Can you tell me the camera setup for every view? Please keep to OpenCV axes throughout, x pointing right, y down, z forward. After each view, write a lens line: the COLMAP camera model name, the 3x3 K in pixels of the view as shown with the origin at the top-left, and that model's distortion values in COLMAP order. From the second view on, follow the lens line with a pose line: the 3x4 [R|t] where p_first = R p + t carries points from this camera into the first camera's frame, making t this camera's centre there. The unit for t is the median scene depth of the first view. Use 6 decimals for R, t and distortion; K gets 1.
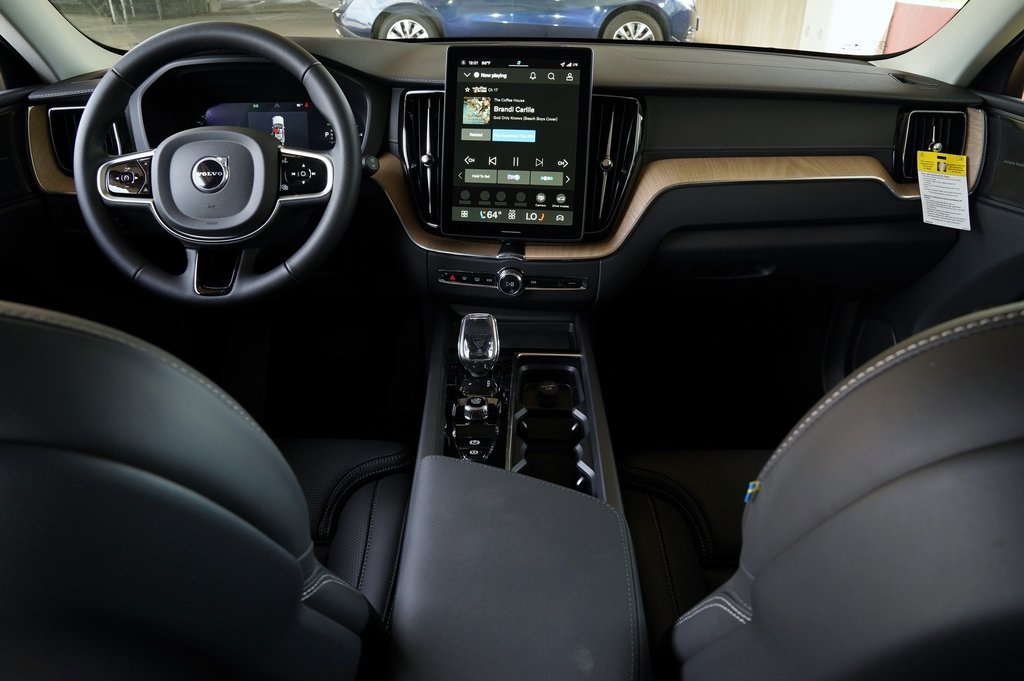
lens RADIAL K [[709.7, 0, 512.0], [0, 709.7, 340.5], [0, 0, 1]] dist [-0.105455, 0.046657]
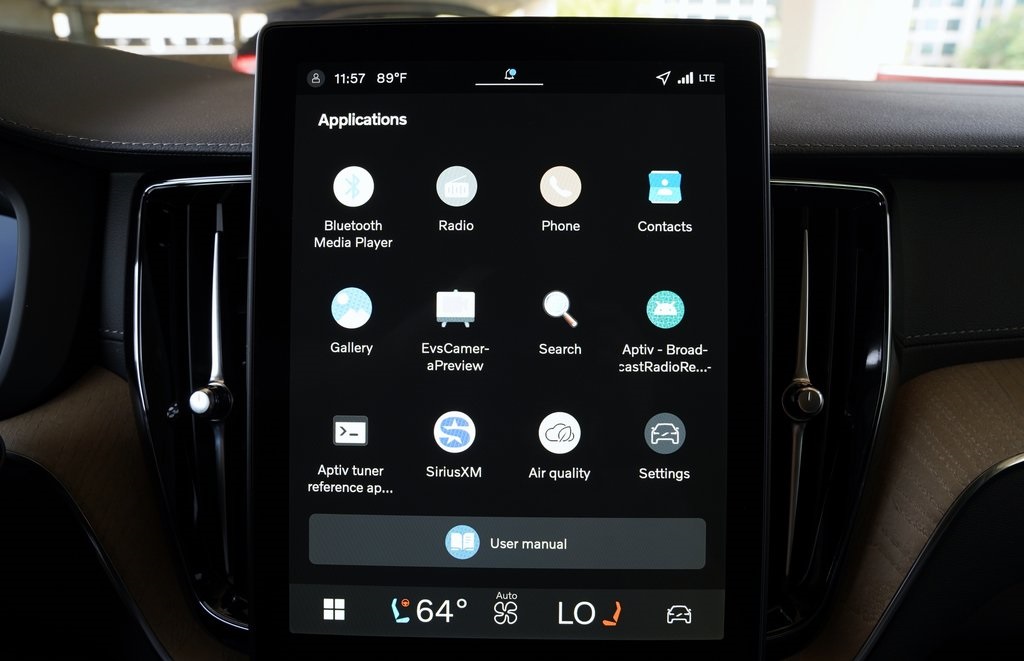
lens RADIAL K [[772.6, 0, 508.7], [0, 772.6, 328.1], [0, 0, 1]] dist [-0.050675, 0.002123]
pose [[0.996335, -0.036168, 0.077513, -0.018387], [0.047295, 0.988019, -0.146904, -0.244128], [-0.071272, 0.150031, 0.986109, 0.691872]]
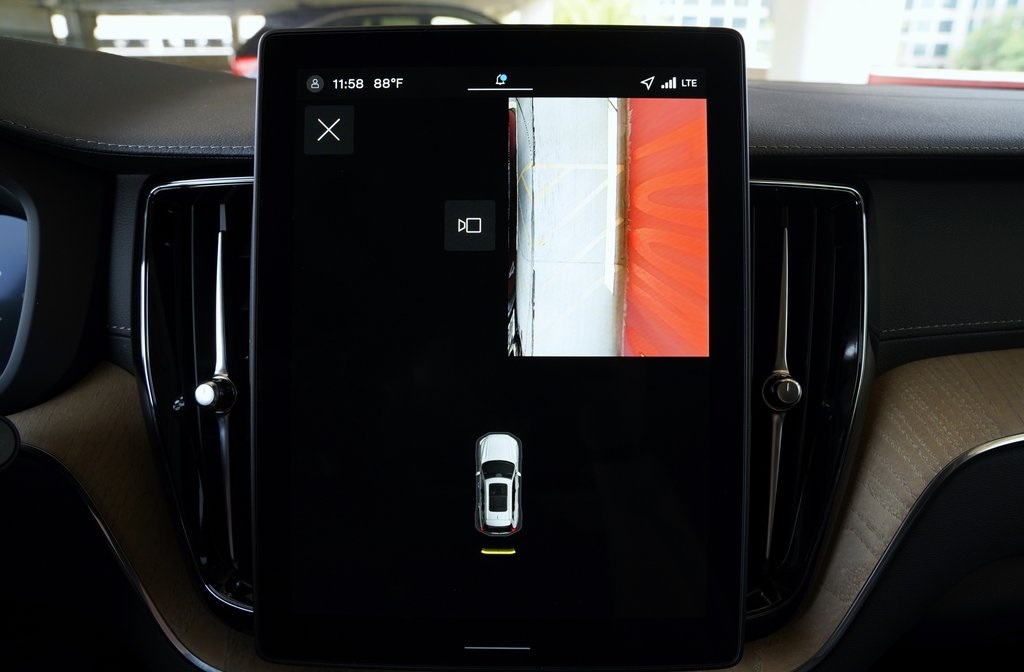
lens RADIAL K [[768.5, 0, 512.0], [0, 768.5, 336.0], [0, 0, 1]] dist [-0.054769, 0.005870]
pose [[0.995716, -0.039601, 0.083553, -0.016708], [0.050774, 0.989386, -0.136154, -0.239772], [-0.077275, 0.139814, 0.987158, 0.679014]]
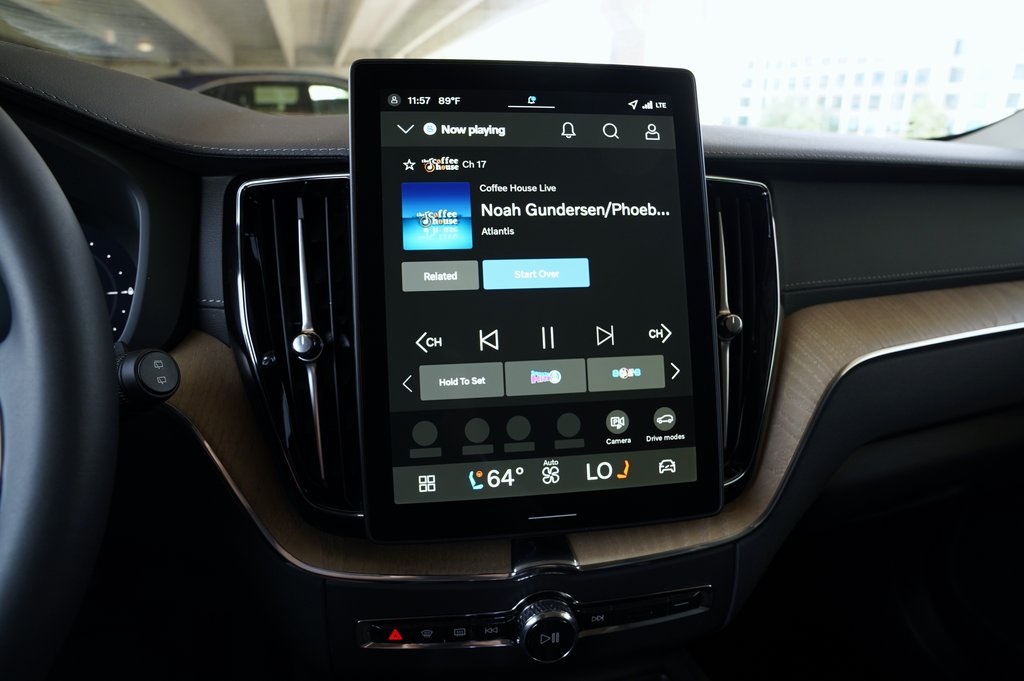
lens RADIAL K [[709.7, 0, 512.0], [0, 709.7, 340.5], [0, 0, 1]] dist [-0.105455, 0.046657]
pose [[0.961627, -0.075642, 0.263728, -0.118587], [0.123774, 0.977473, -0.170960, -0.186207], [-0.244855, 0.197042, 0.949326, 0.626033]]
